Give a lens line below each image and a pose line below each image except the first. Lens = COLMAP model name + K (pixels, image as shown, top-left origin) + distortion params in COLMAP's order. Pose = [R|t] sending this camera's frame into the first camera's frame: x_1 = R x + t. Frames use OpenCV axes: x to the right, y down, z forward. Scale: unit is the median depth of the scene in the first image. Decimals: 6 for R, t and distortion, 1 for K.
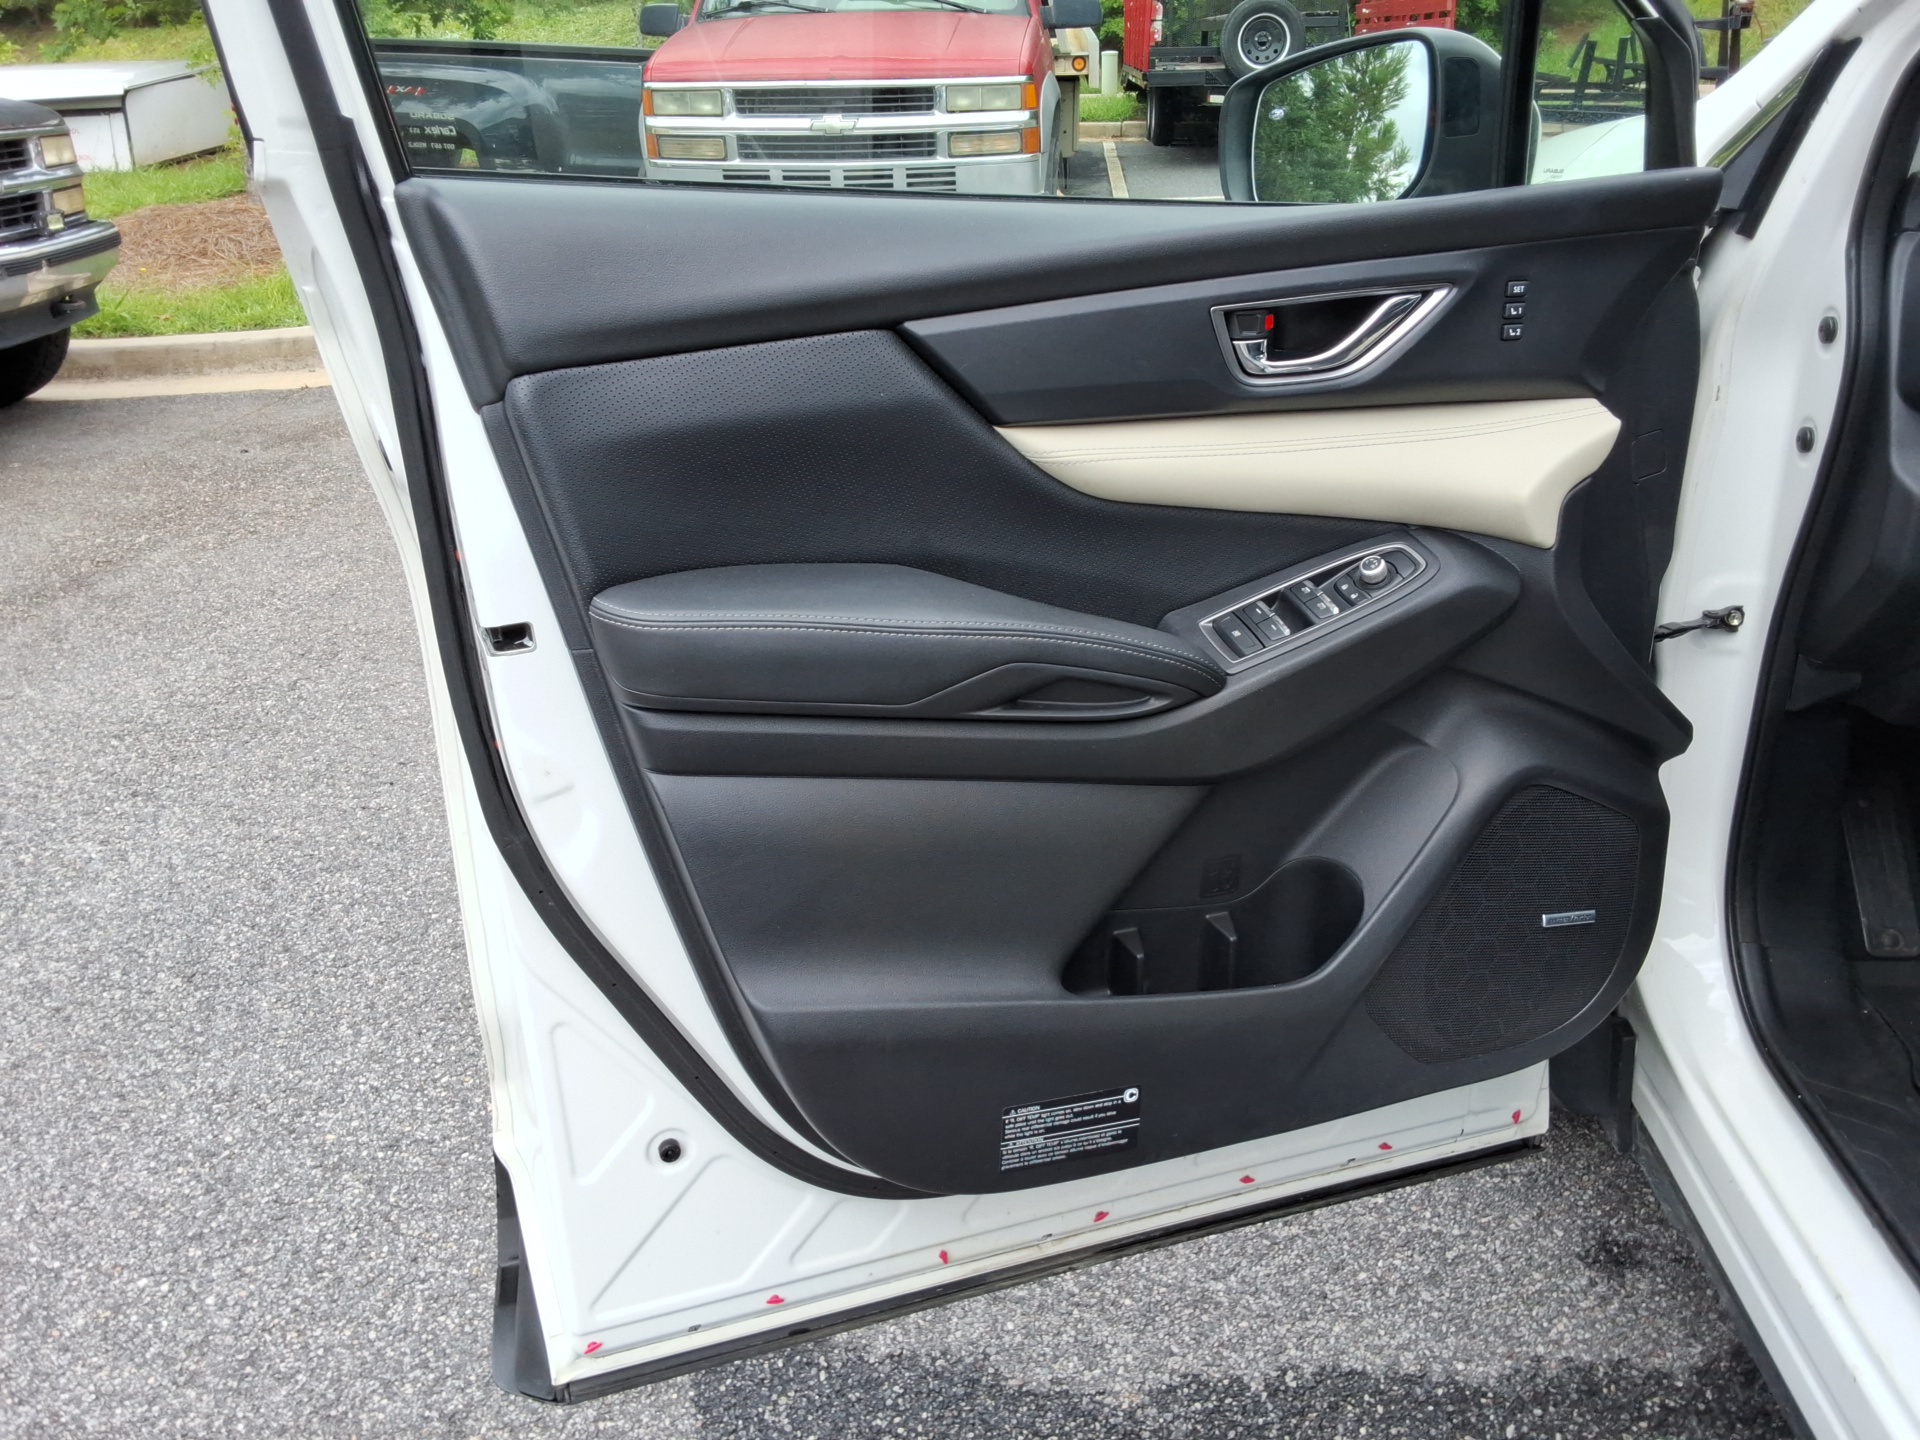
lens RADIAL K [[1556.1, 0, 969.5], [0, 1556.1, 727.5], [0, 0, 1]] dist [0.117549, -0.186515]
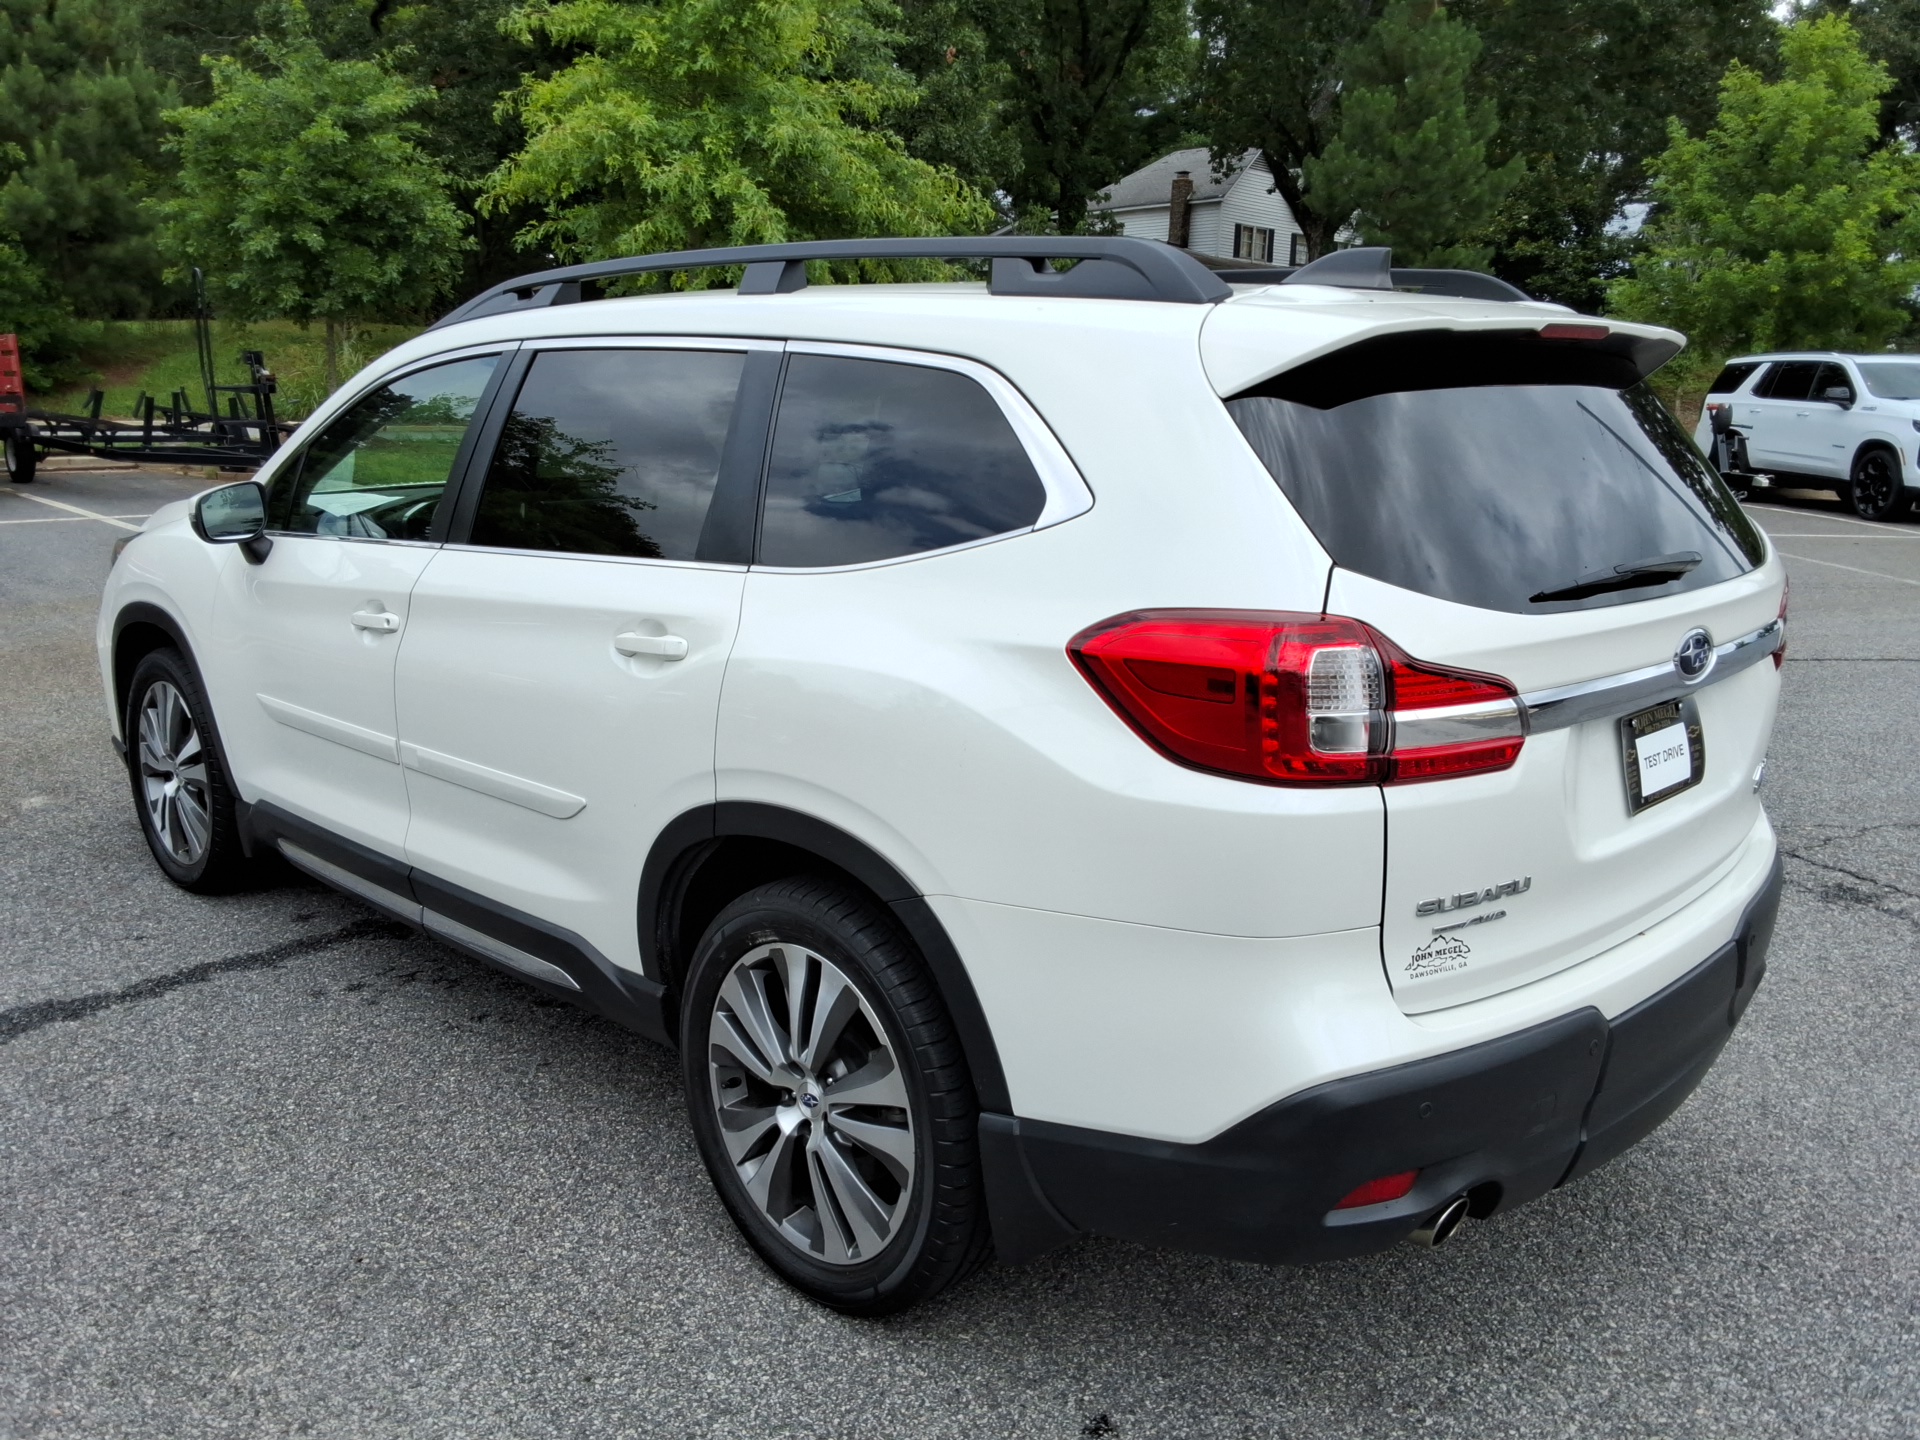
lens RADIAL K [[1542.0, 0, 966.0], [0, 1542.0, 717.4], [0, 0, 1]] dist [0.082068, -0.109057]
pose [[0.677341, -0.138494, 0.722516, -0.164171], [0.273568, 0.959107, -0.072618, 0.119848], [-0.682913, 0.246845, 0.687530, -0.374283]]
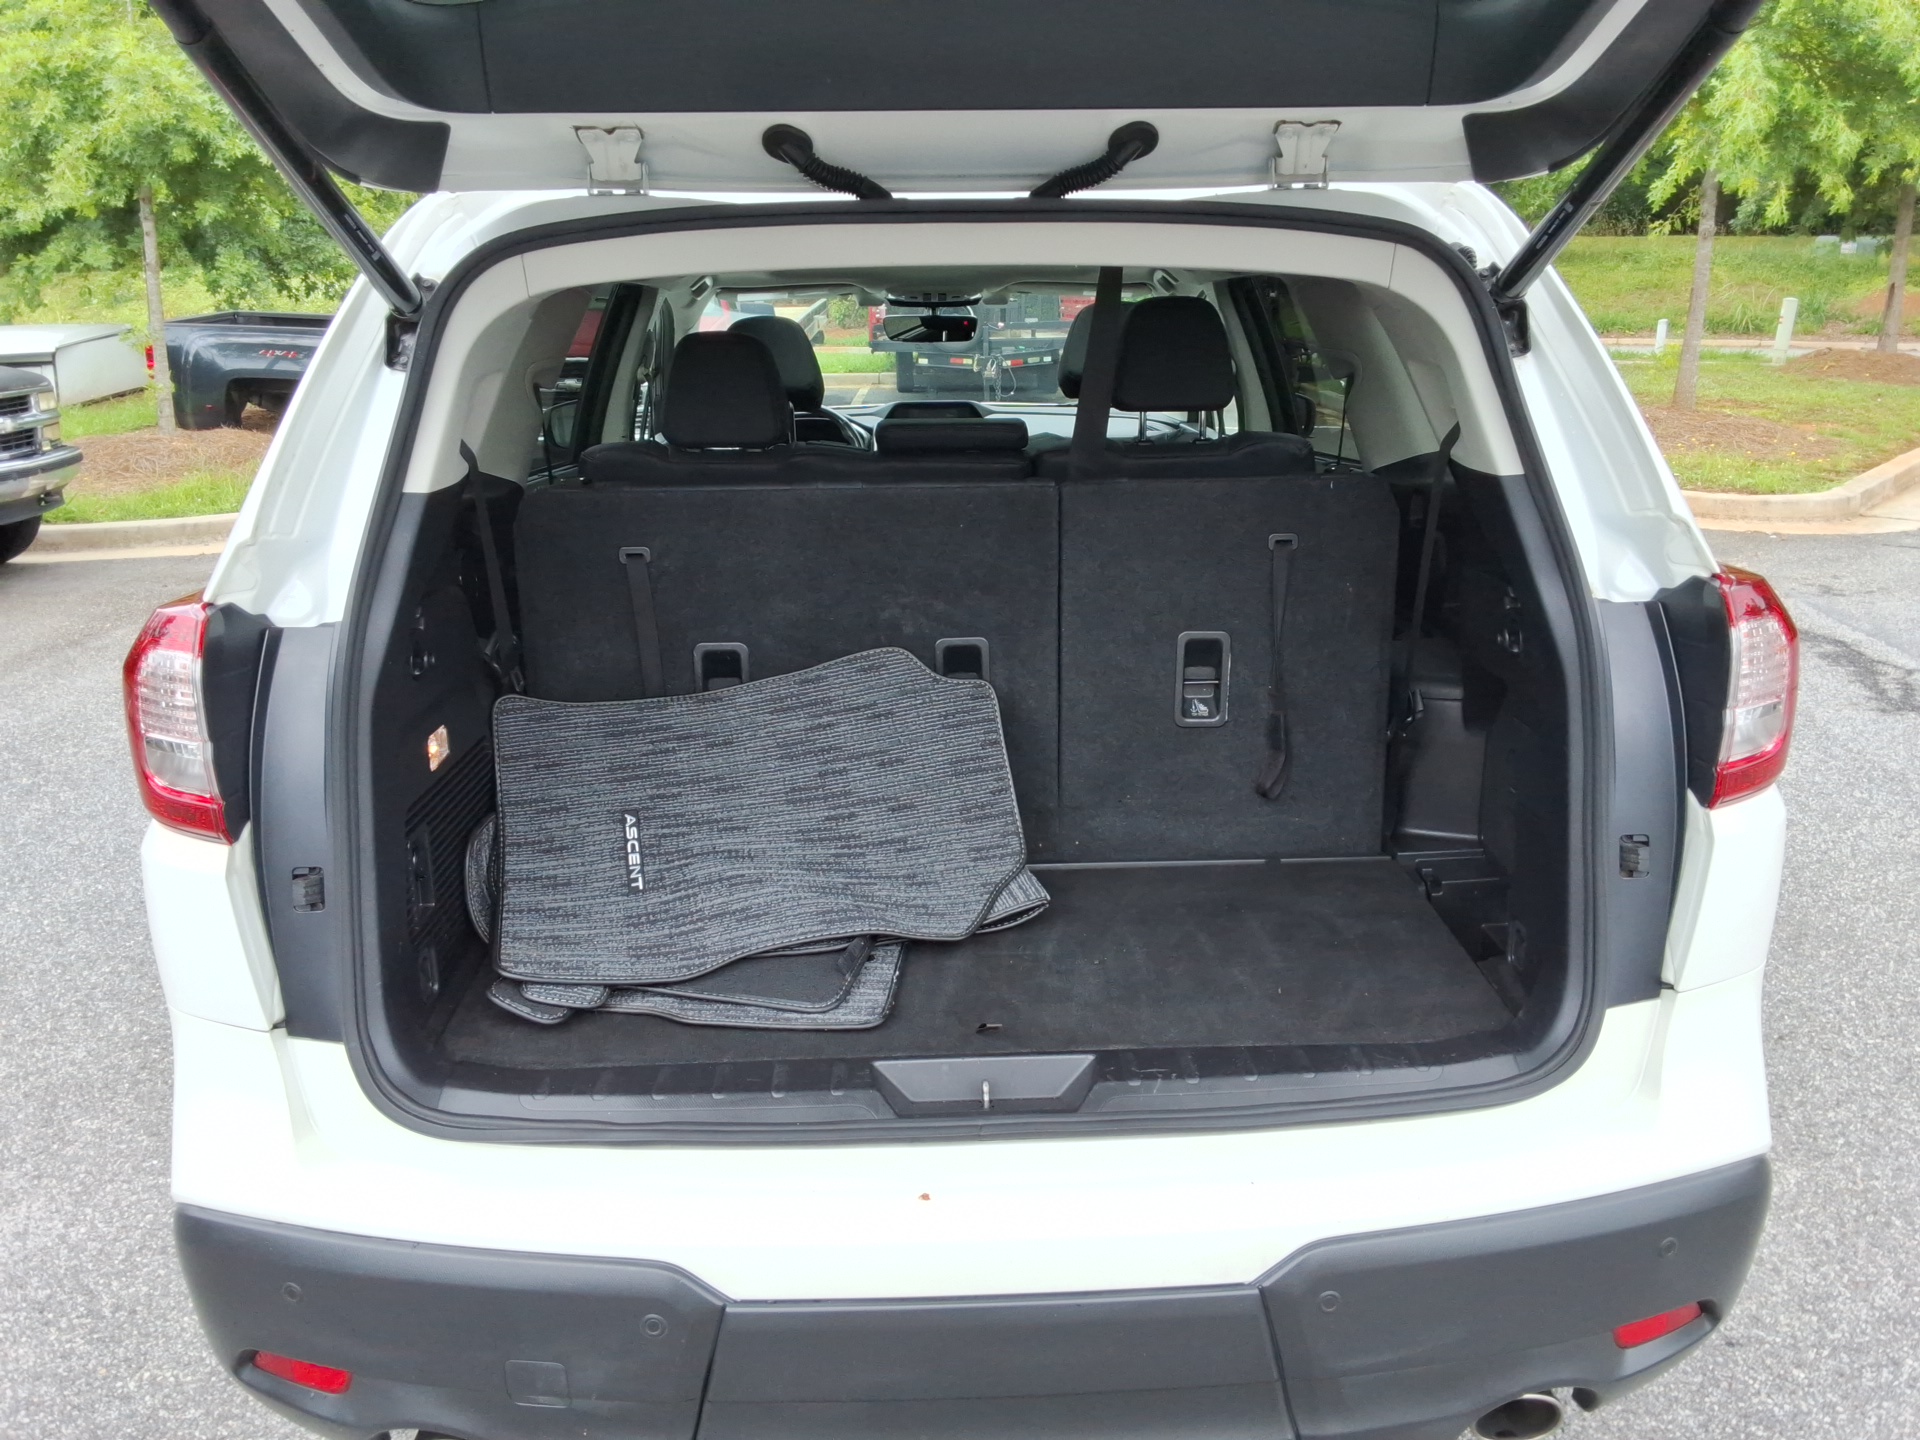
lens RADIAL K [[1547.7, 0, 965.9], [0, 1547.7, 716.4], [0, 0, 1]] dist [0.061892, -0.101721]
pose [[0.996816, -0.015862, 0.078144, 0.163822], [0.026591, 0.990044, -0.138226, 0.145720], [-0.075173, 0.139864, 0.987313, -0.442847]]
